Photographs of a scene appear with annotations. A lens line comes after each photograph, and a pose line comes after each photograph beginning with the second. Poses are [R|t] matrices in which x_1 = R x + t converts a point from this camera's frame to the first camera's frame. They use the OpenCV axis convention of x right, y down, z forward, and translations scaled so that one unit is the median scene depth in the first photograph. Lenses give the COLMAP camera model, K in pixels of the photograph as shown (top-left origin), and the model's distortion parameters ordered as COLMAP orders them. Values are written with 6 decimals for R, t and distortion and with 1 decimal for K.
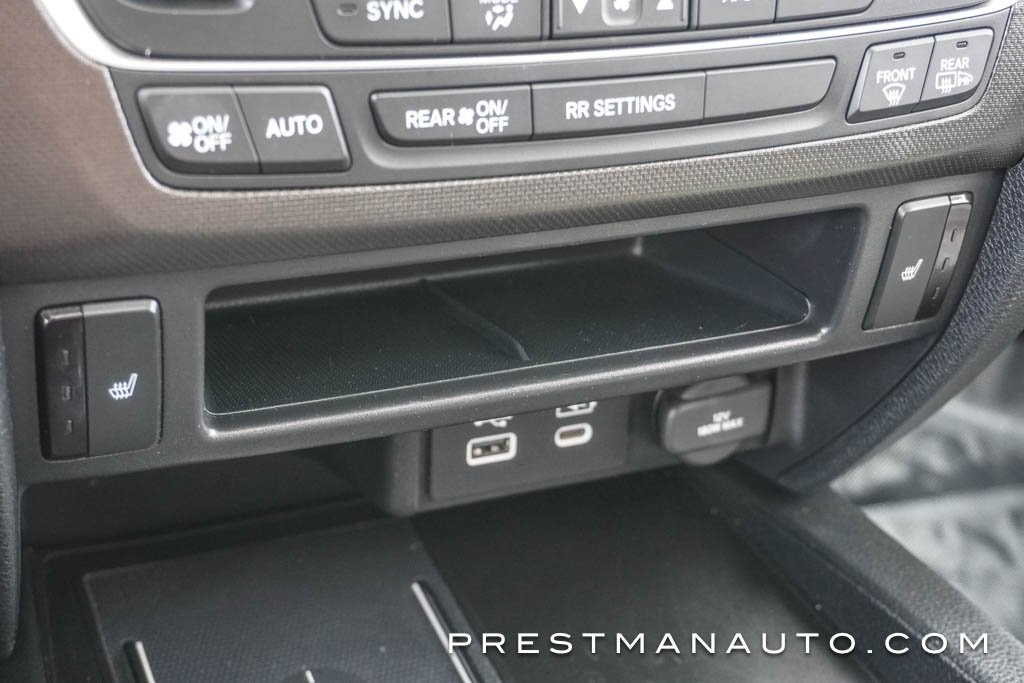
lens RADIAL K [[1605.4, 0, 510.5], [0, 1605.4, 358.9], [0, 0, 1]] dist [0.015232, -0.108708]
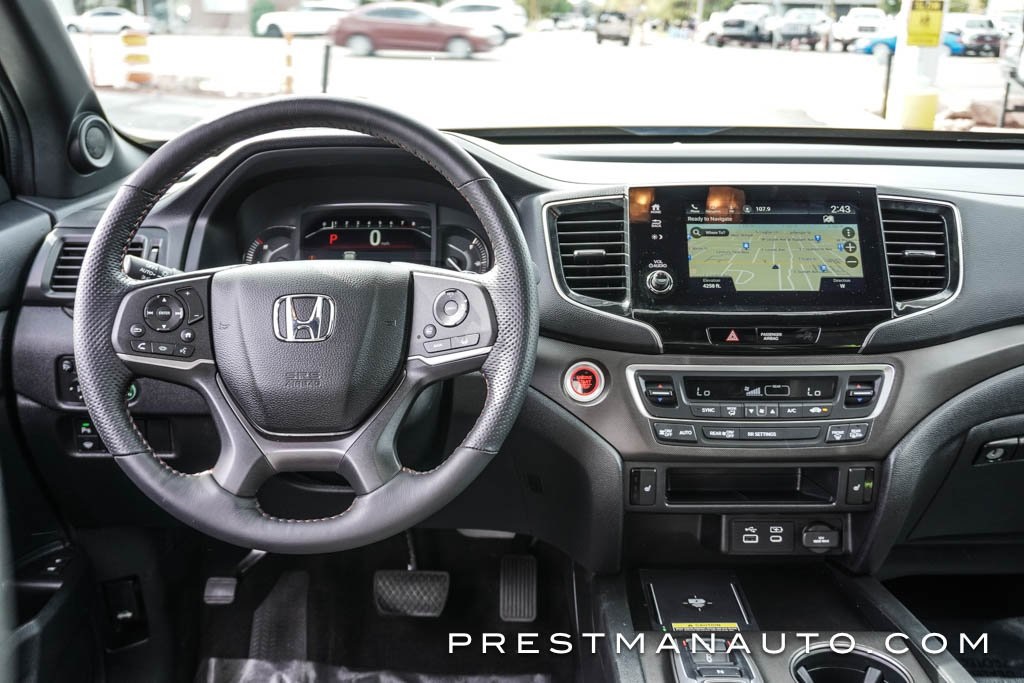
lens RADIAL K [[1098.6, 0, 512.0], [0, 1098.6, 341.5], [0, 0, 1]] dist [0.001326, -0.008209]
pose [[0.909153, -0.006244, -0.416415, 0.531282], [-0.137027, 0.939730, -0.313260, 0.486706], [0.393274, 0.341861, 0.853503, -1.467278]]
